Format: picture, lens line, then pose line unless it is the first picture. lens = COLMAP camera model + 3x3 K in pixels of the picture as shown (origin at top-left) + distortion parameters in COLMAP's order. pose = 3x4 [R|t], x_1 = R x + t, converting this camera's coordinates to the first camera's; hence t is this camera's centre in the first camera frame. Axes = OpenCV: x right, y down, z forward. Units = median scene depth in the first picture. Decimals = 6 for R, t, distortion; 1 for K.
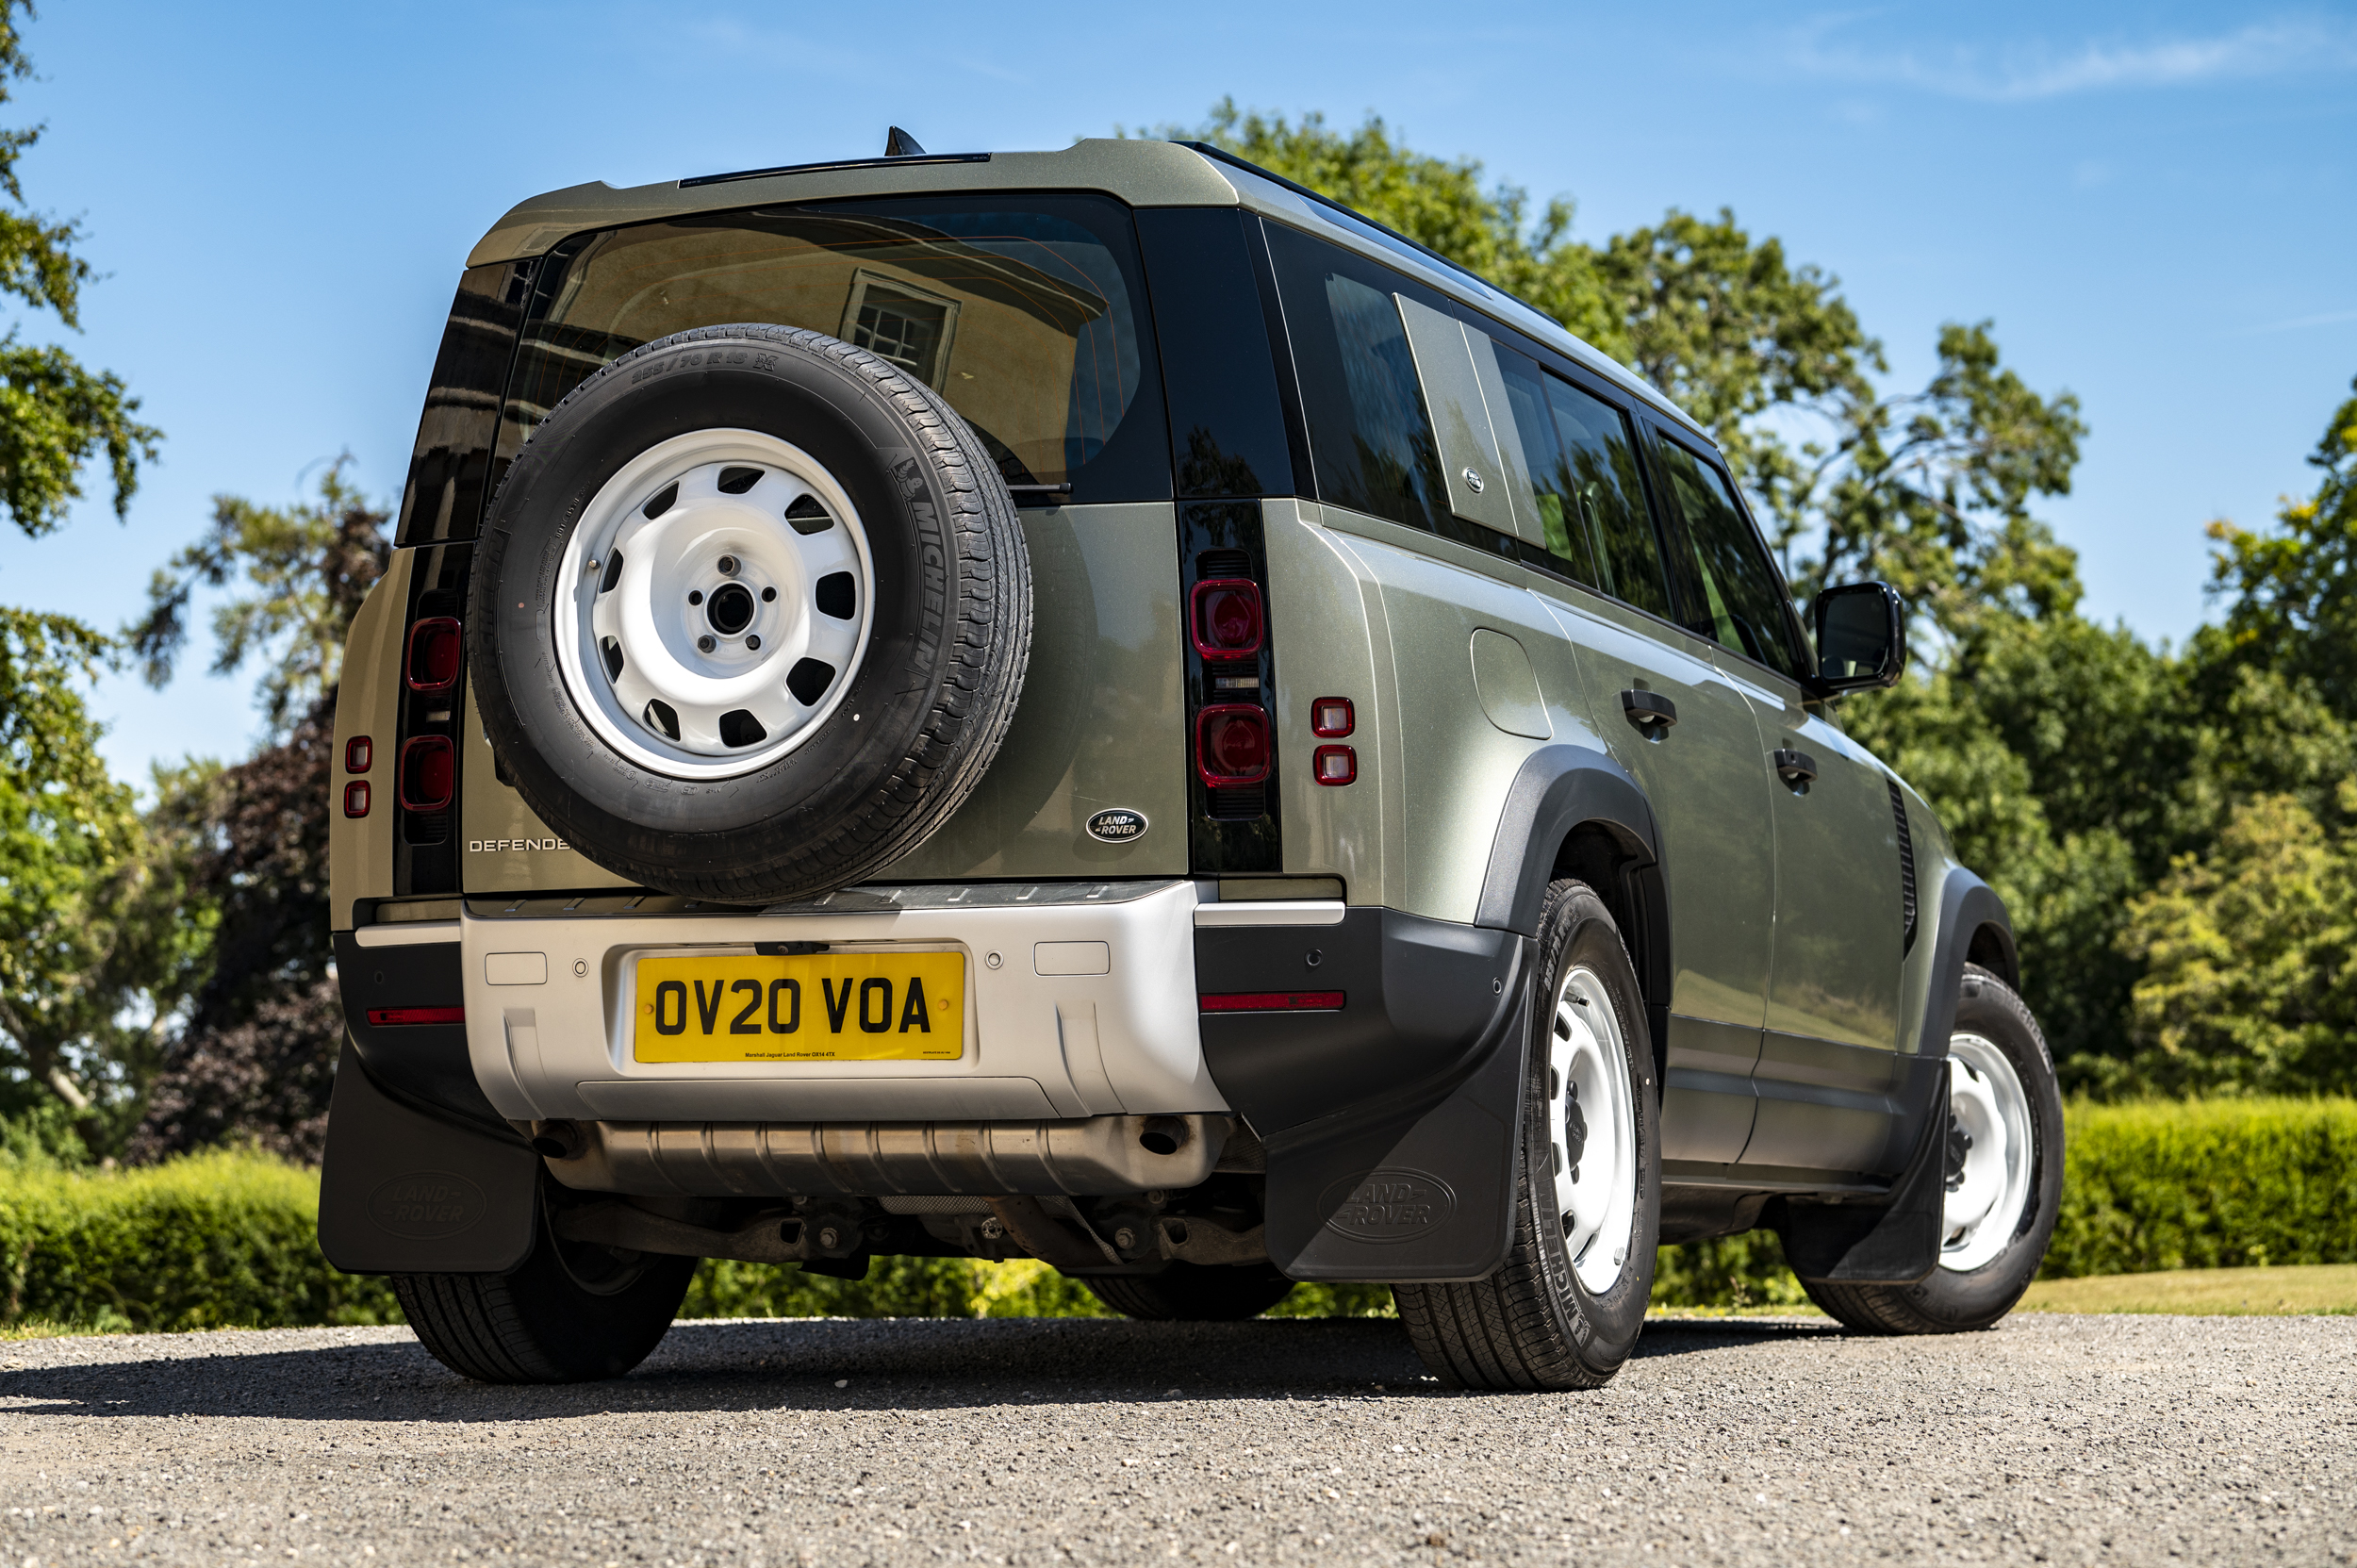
lens RADIAL K [[4698.6, 0, 1178.5], [0, 4698.6, 784.0], [0, 0, 1]] dist [-0.038887, -0.050710]
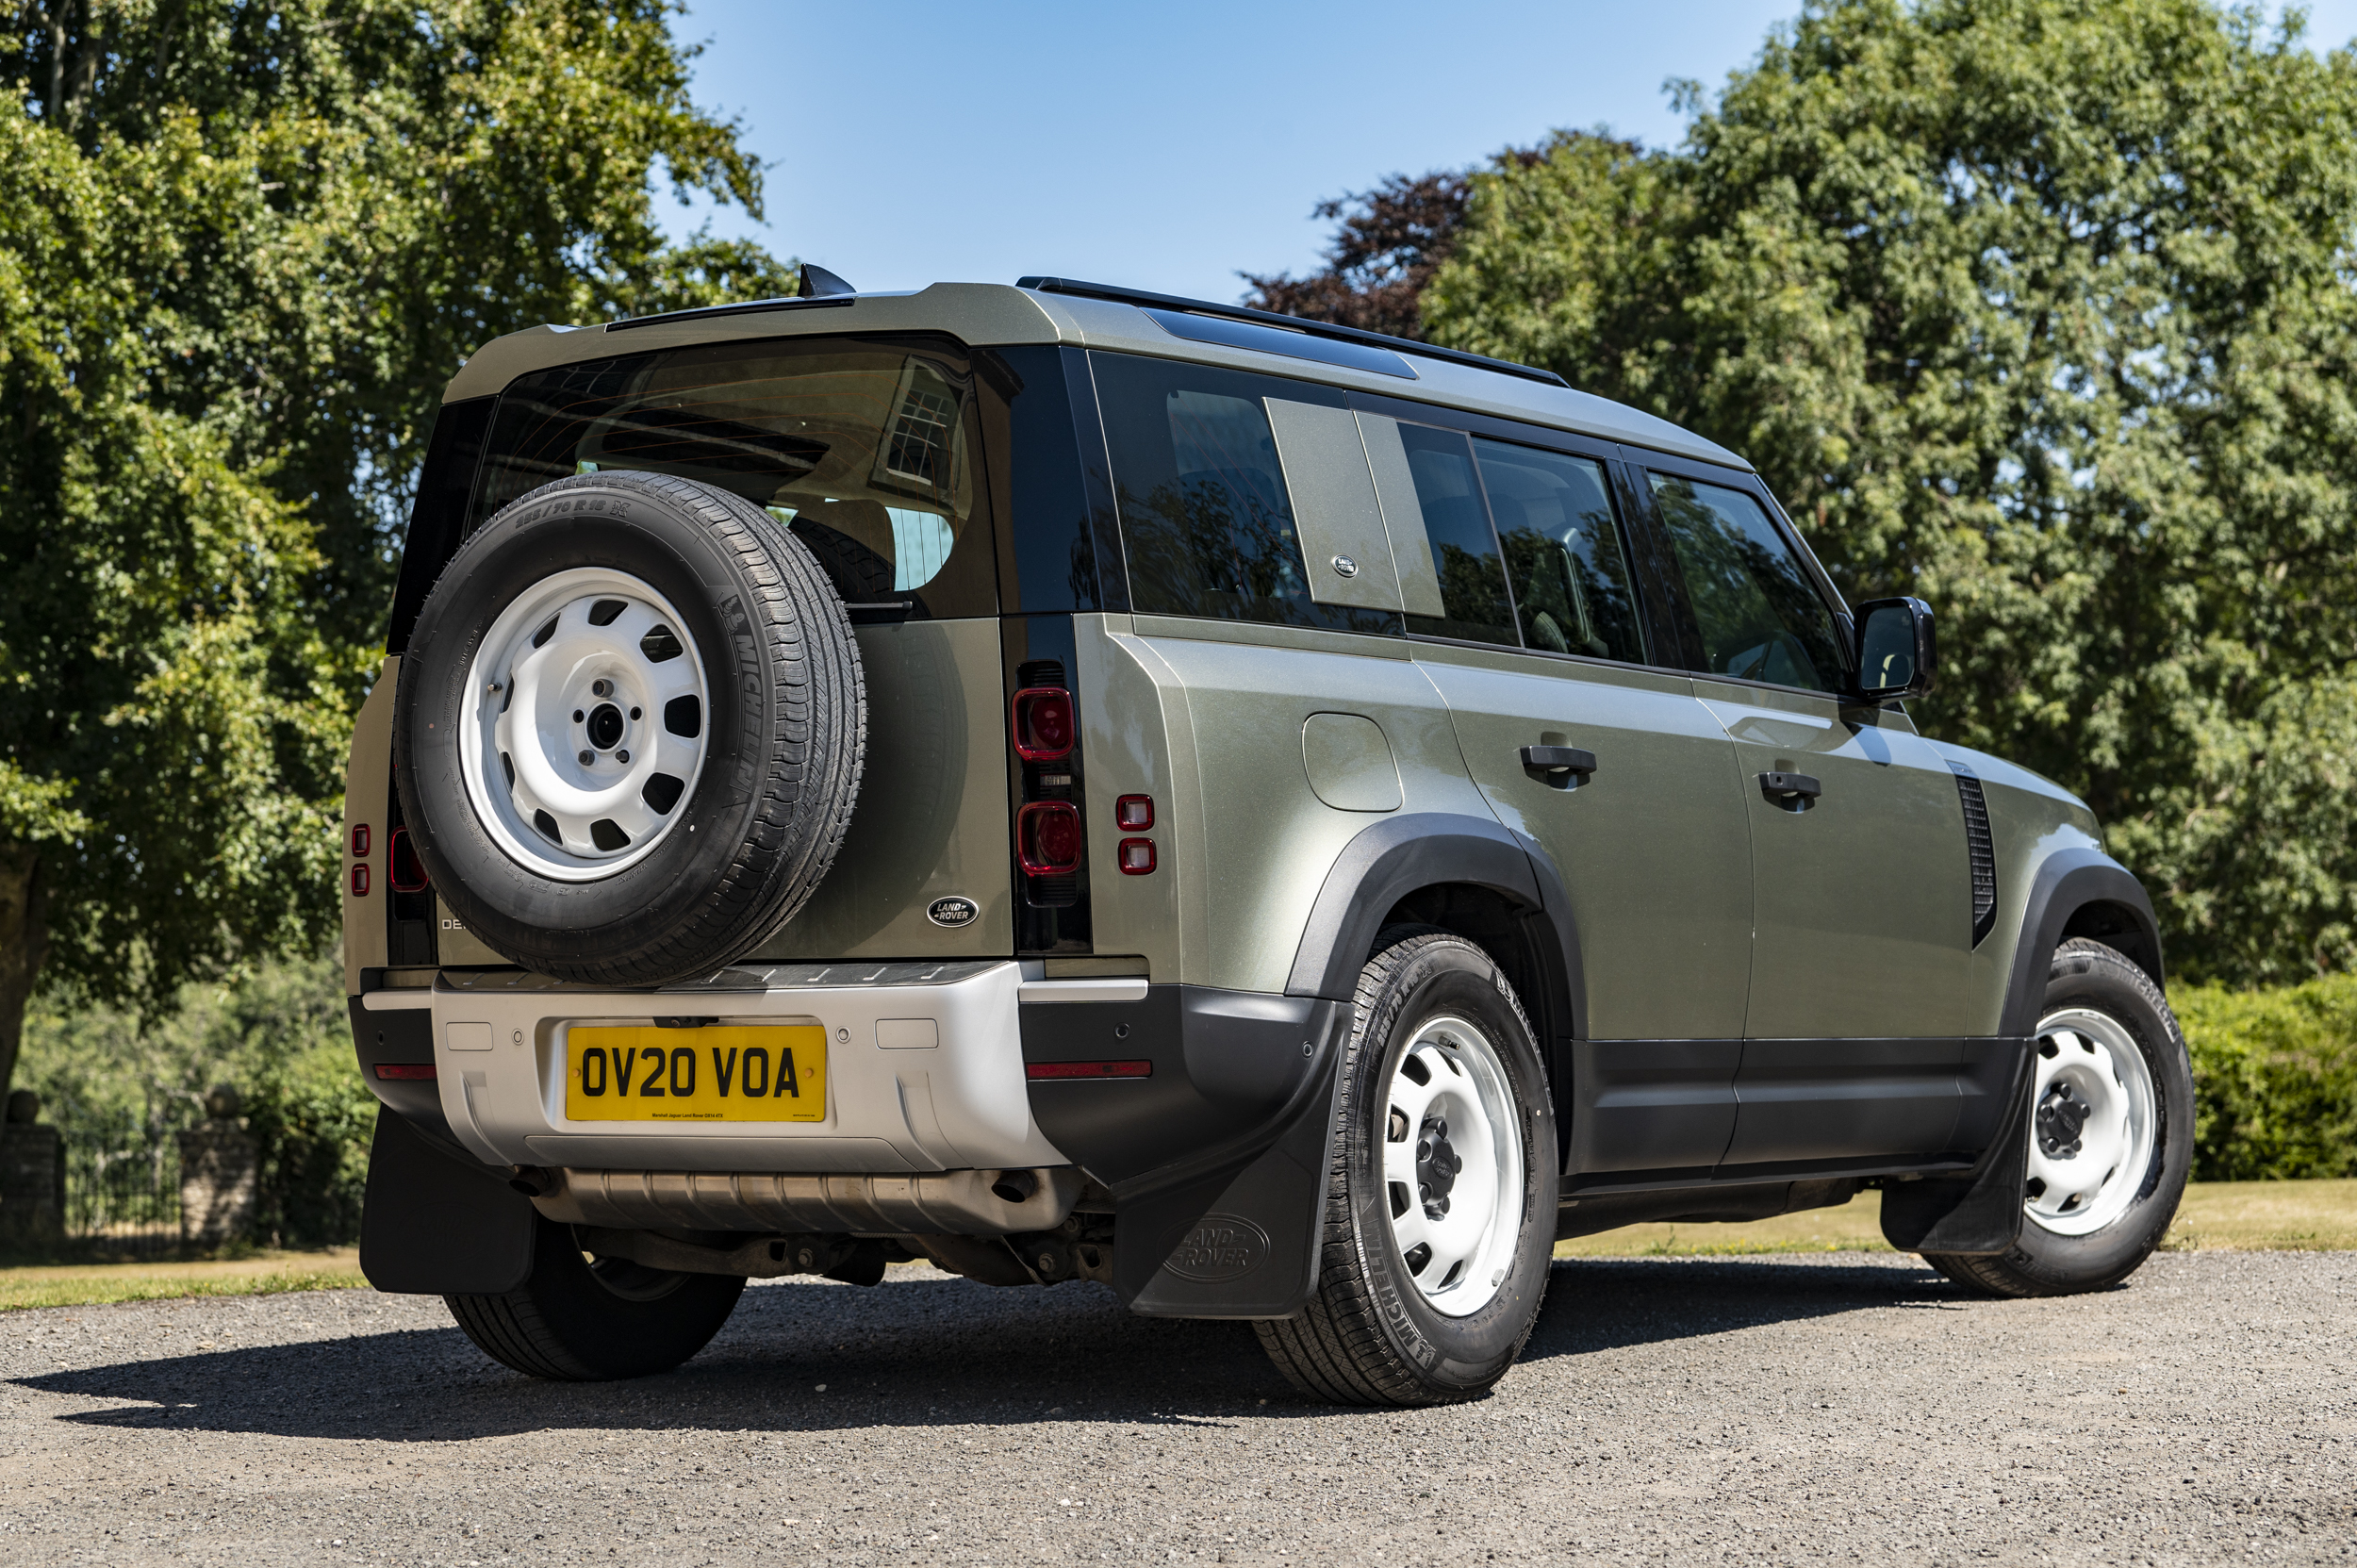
lens RADIAL K [[4698.6, 0, 1178.5], [0, 4698.6, 784.0], [0, 0, 1]] dist [-0.038887, -0.050710]
pose [[0.983508, -0.018646, -0.179898, 0.236241], [0.026152, 0.998880, 0.039441, -0.062794], [0.178961, -0.043495, 0.982894, -0.080354]]
